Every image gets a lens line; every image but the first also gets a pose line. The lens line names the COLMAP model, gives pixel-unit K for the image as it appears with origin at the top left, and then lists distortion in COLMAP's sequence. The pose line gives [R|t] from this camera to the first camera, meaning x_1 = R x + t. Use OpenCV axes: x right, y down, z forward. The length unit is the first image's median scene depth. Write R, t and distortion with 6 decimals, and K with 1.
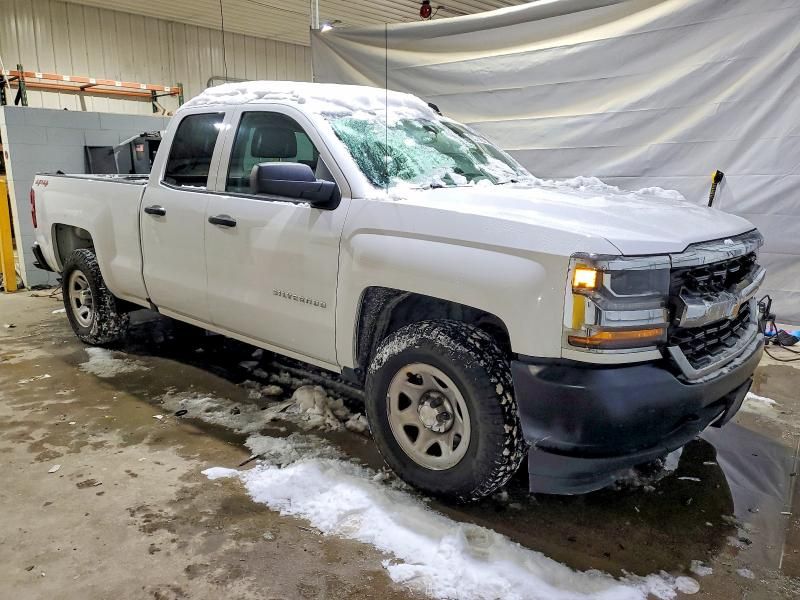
lens RADIAL K [[637.2, 0, 400.9], [0, 637.2, 302.0], [0, 0, 1]] dist [0.018671, -0.008124]
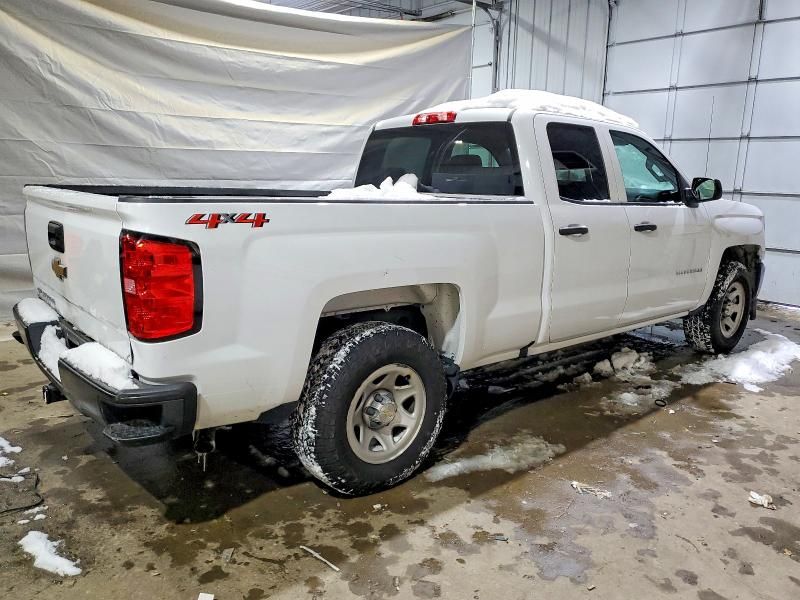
lens RADIAL K [[637.2, 0, 404.0], [0, 637.2, 293.5], [0, 0, 1]] dist [0.018671, -0.008124]
pose [[0.115493, -0.195883, 0.973802, -1.341335], [0.189007, 0.966785, 0.172055, -0.264652], [-0.975160, 0.164185, 0.148680, 1.155869]]
